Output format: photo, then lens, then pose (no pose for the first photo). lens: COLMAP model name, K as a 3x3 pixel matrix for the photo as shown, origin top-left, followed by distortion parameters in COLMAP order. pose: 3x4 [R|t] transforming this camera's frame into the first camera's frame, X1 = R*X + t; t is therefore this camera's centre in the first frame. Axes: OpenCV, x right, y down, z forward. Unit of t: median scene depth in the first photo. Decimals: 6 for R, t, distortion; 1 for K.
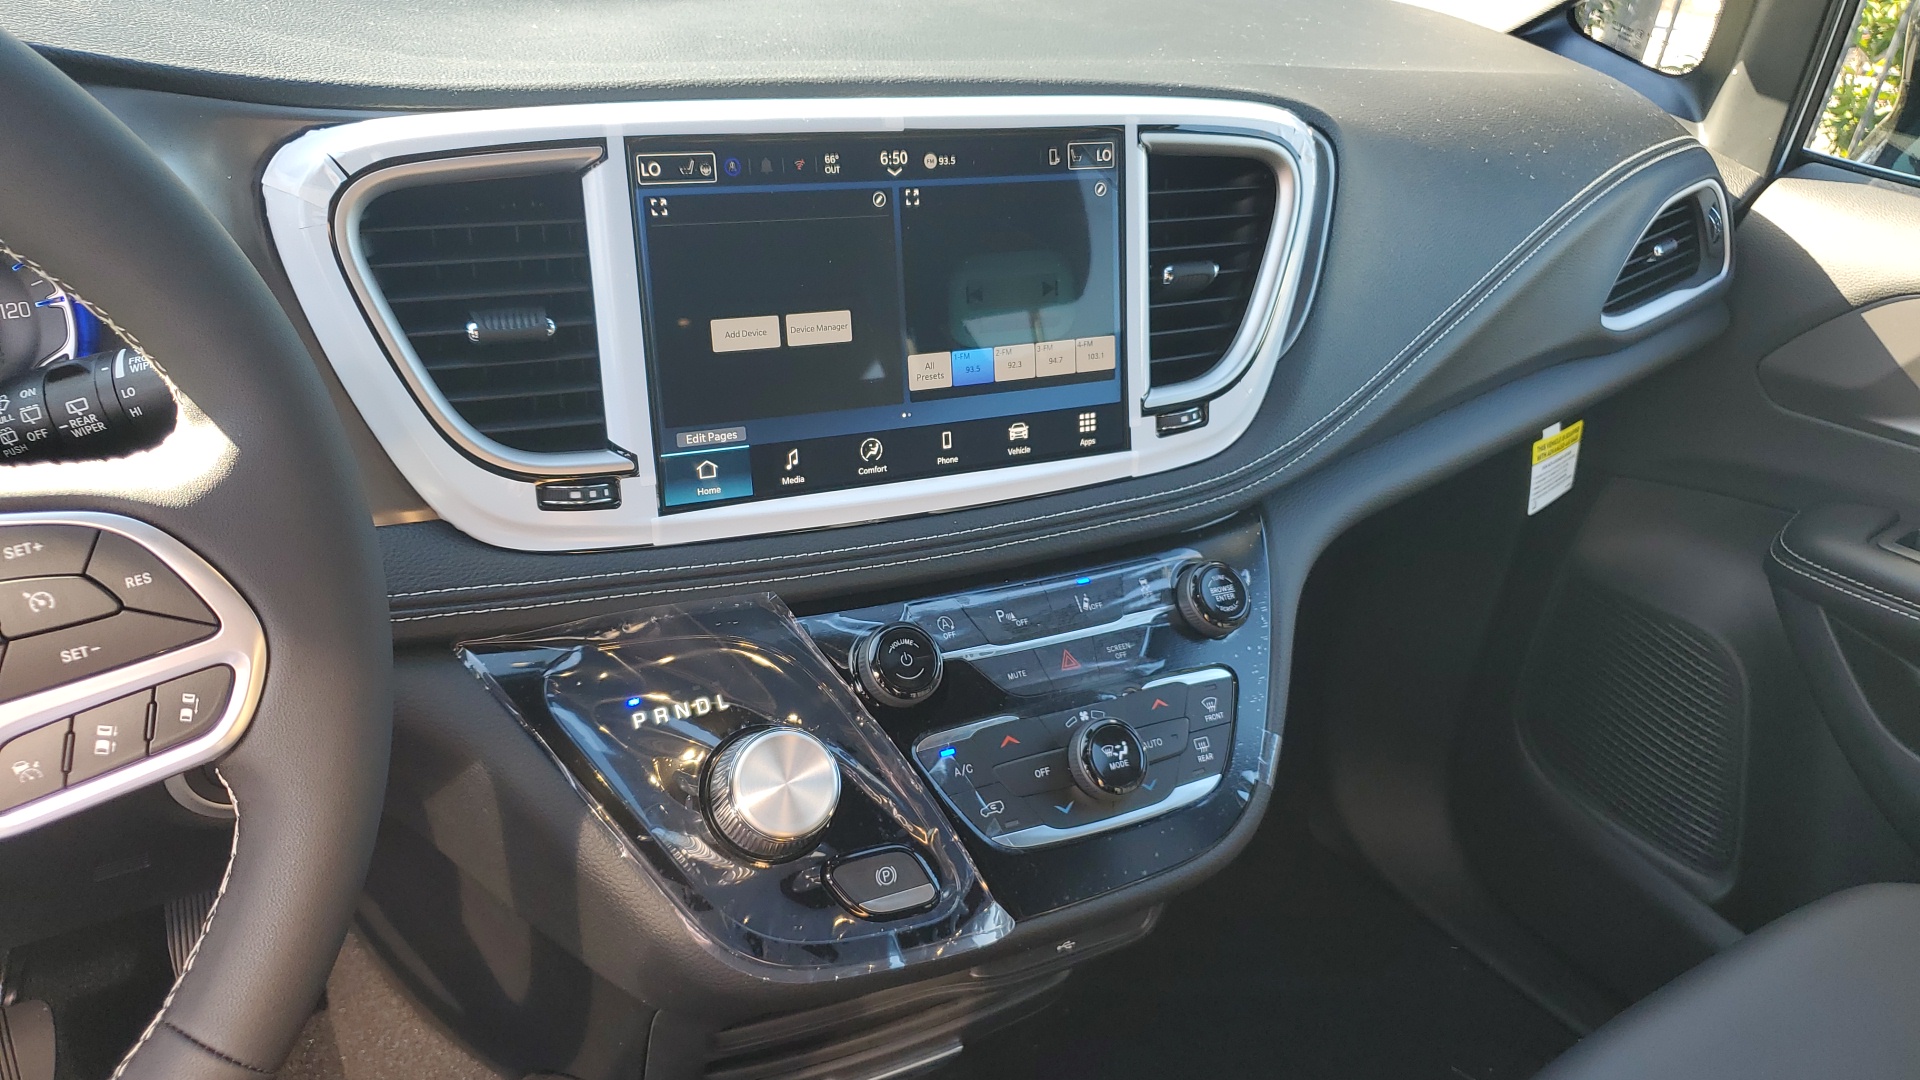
lens RADIAL K [[1535.0, 0, 969.2], [0, 1535.0, 563.0], [0, 0, 1]] dist [0.047672, -0.054803]
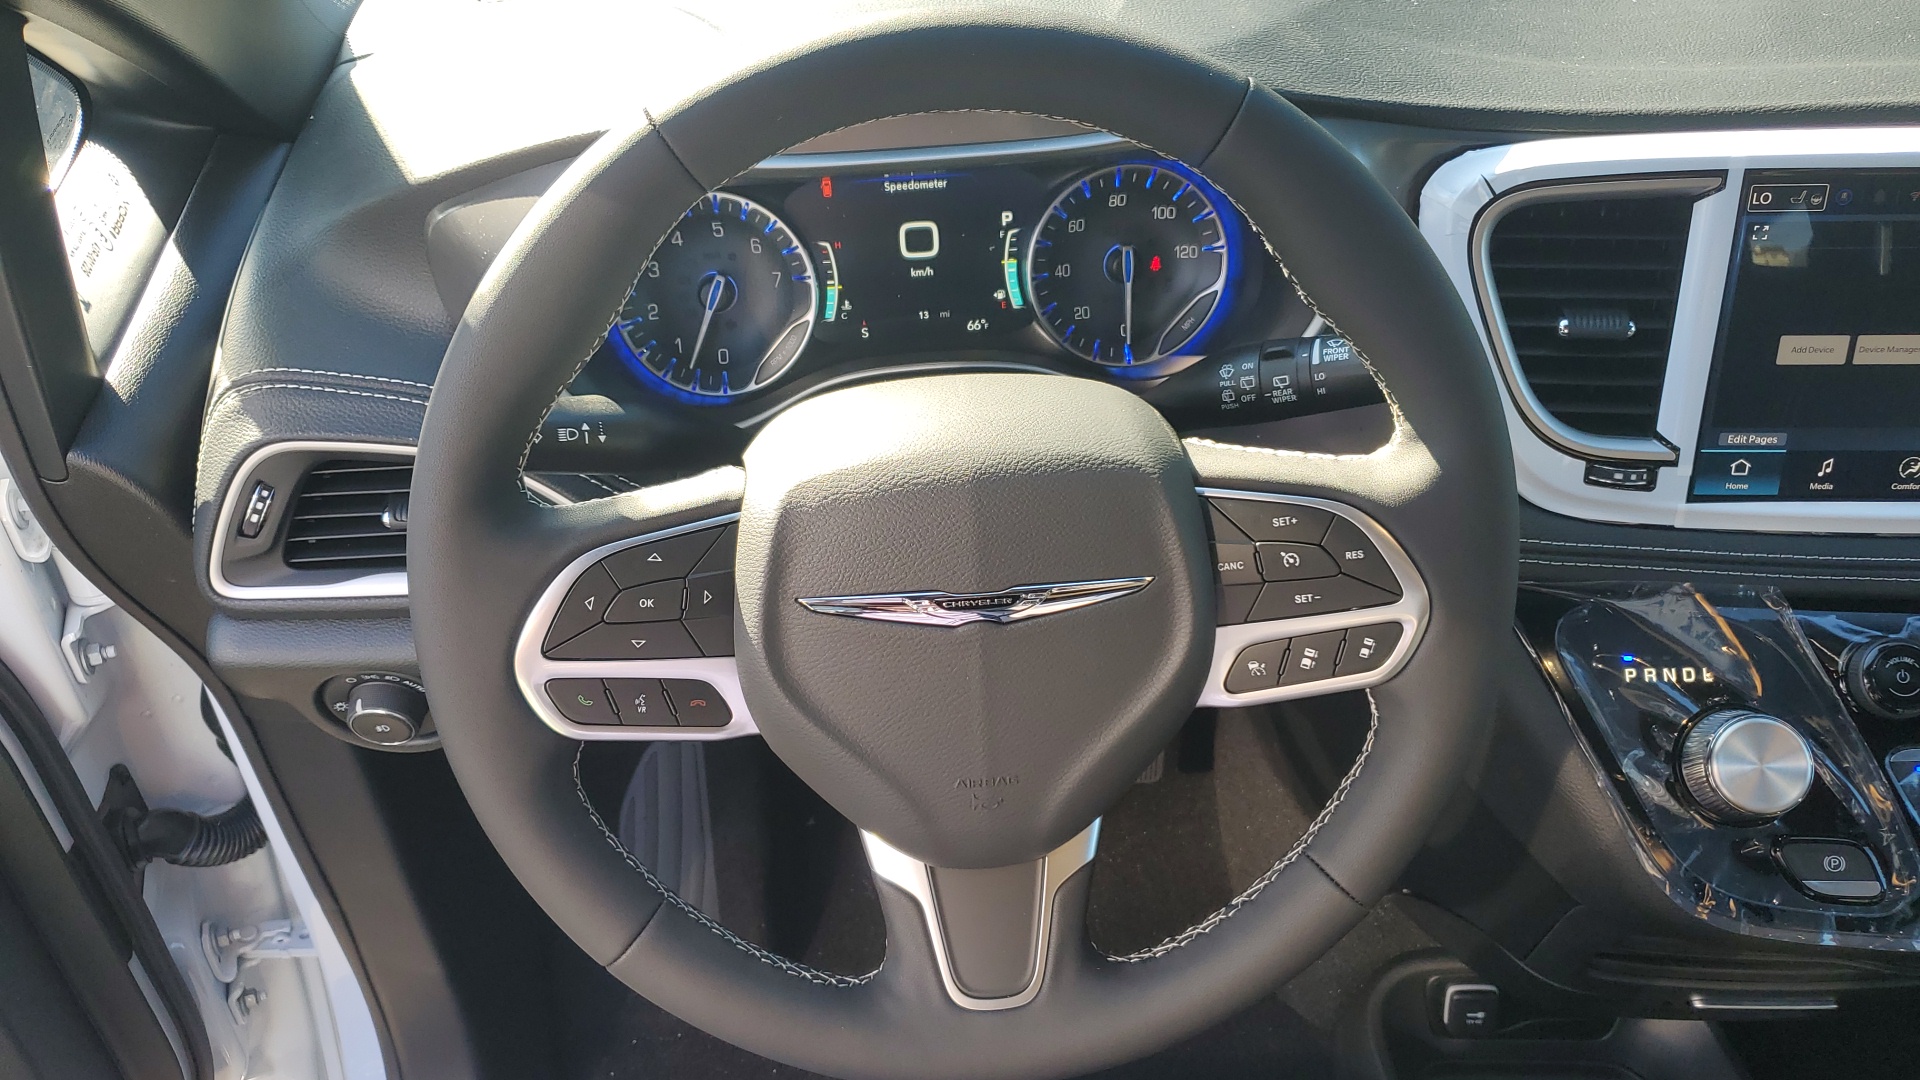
lens RADIAL K [[1535.0, 0, 970.8], [0, 1535.0, 578.0], [0, 0, 1]] dist [0.047672, -0.054803]
pose [[0.865986, 0.213953, -0.451987, -0.133265], [-0.141639, 0.971780, 0.188629, -0.117001], [0.479590, -0.099331, 0.871852, -0.240889]]
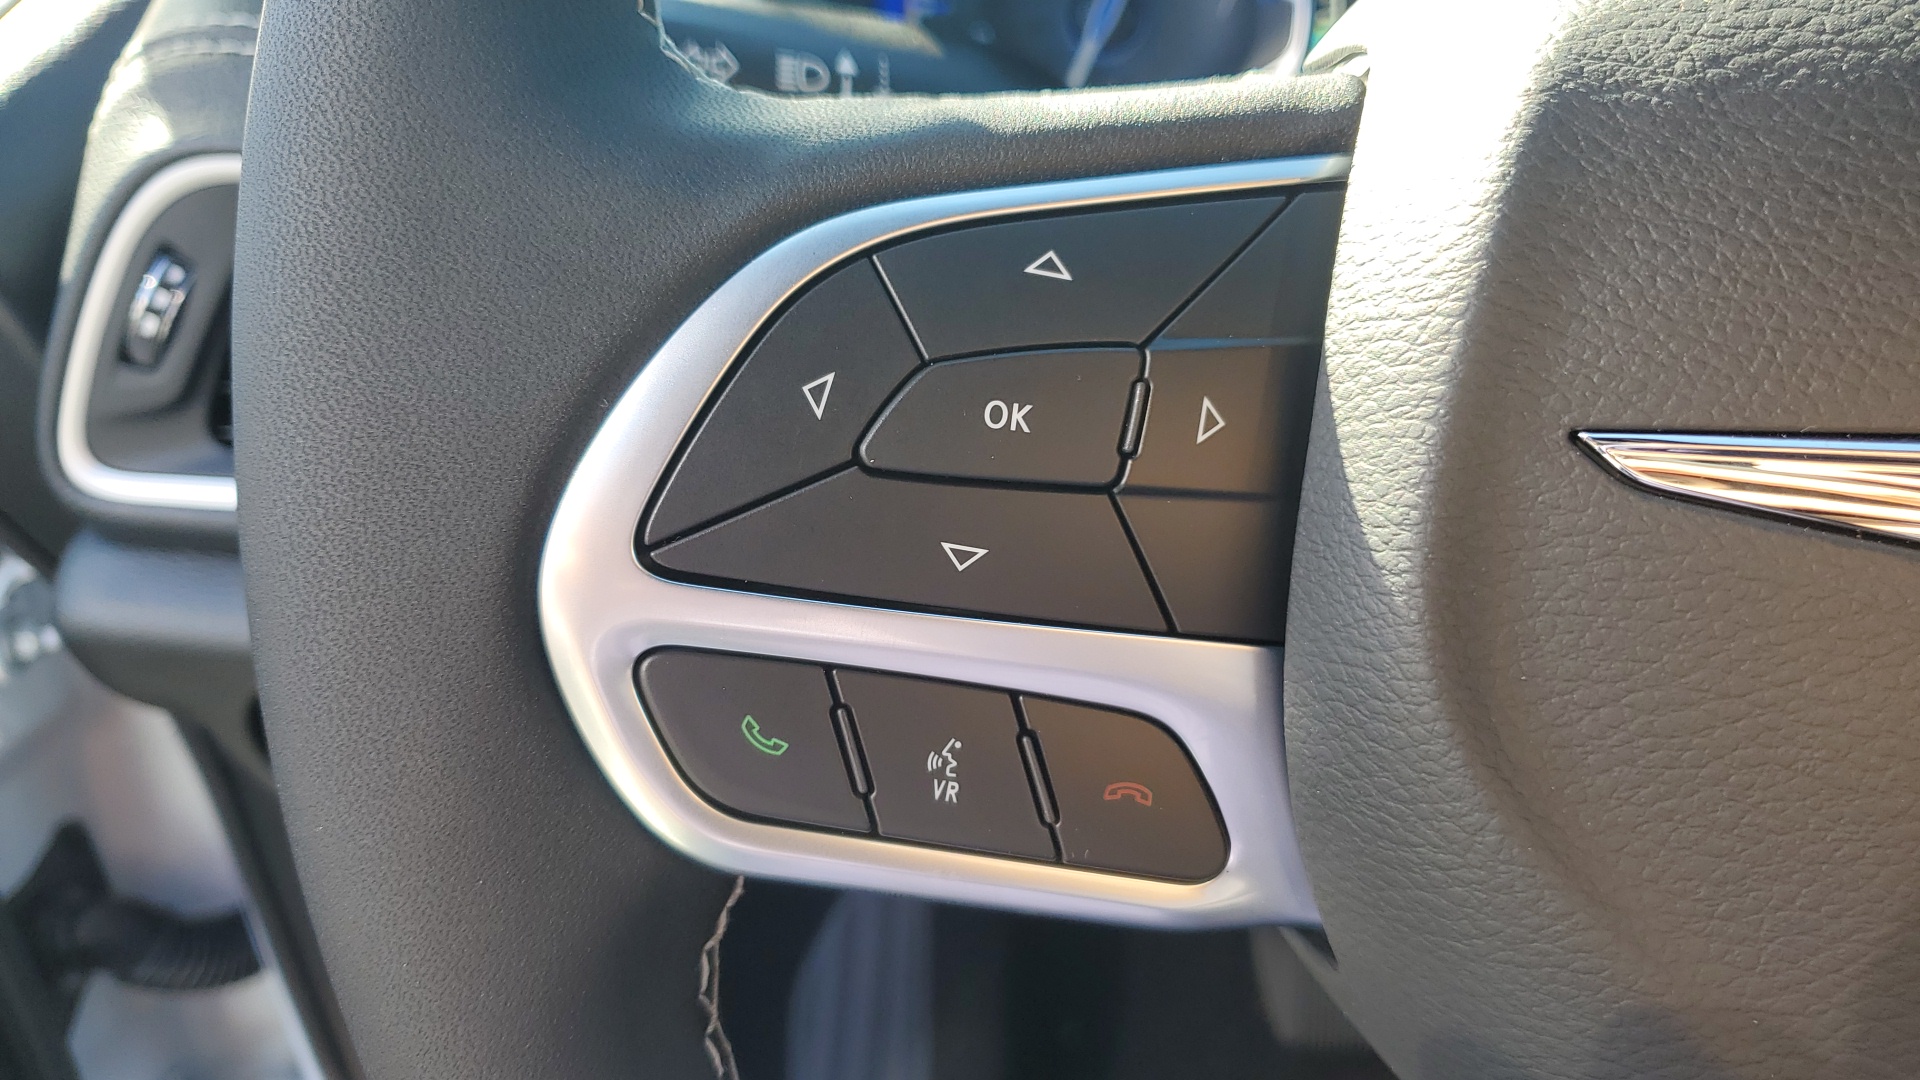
lens RADIAL K [[1535.0, 0, 992.0], [0, 1535.0, 521.2], [0, 0, 1]] dist [0.047672, -0.054803]
pose [[0.785606, 0.222667, -0.577271, -0.543164], [-0.214499, 0.973152, 0.083457, 0.086993], [0.580356, 0.058260, 0.812276, 0.232514]]
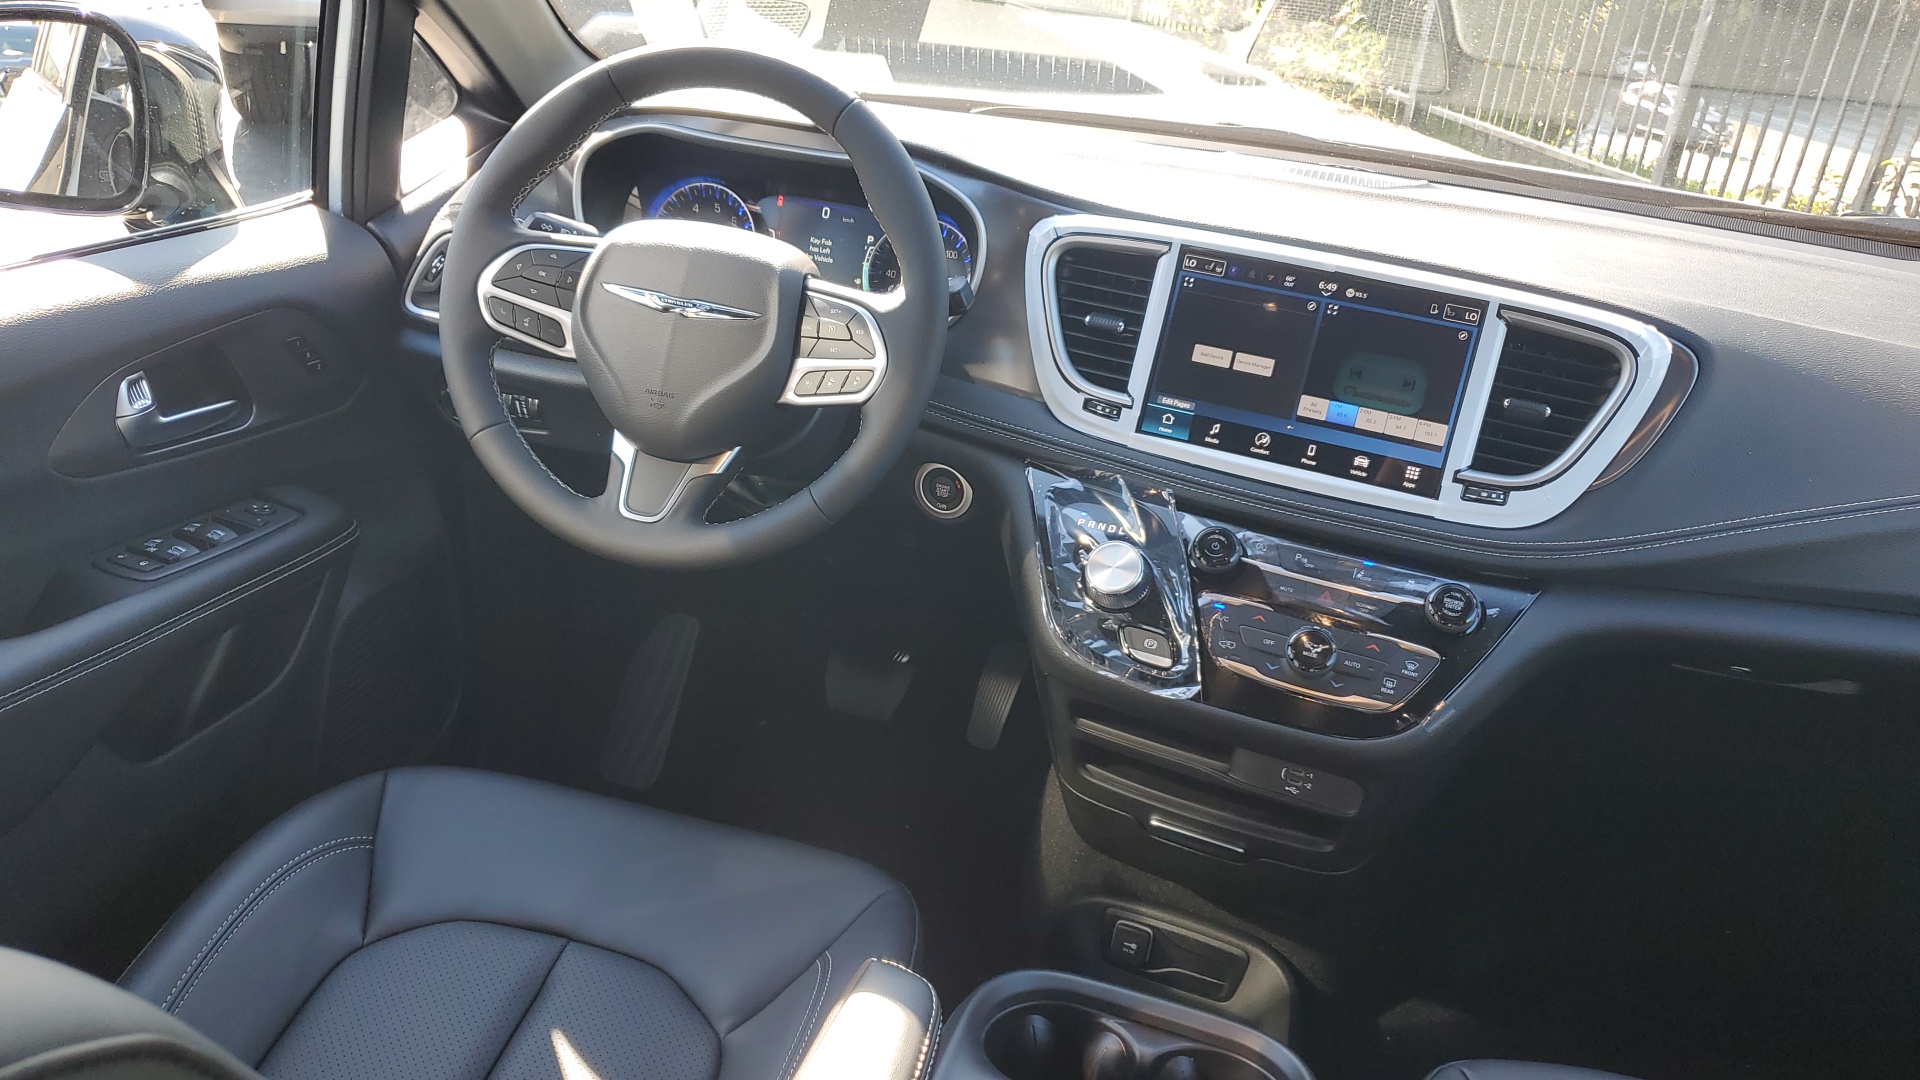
lens RADIAL K [[1535.0, 0, 924.0], [0, 1535.0, 553.9], [0, 0, 1]] dist [0.047672, -0.054803]
pose [[0.641707, 0.290235, -0.709913, 1.052328], [-0.401073, 0.915968, 0.011937, 0.194475], [0.653722, 0.277067, 0.704188, -0.496007]]
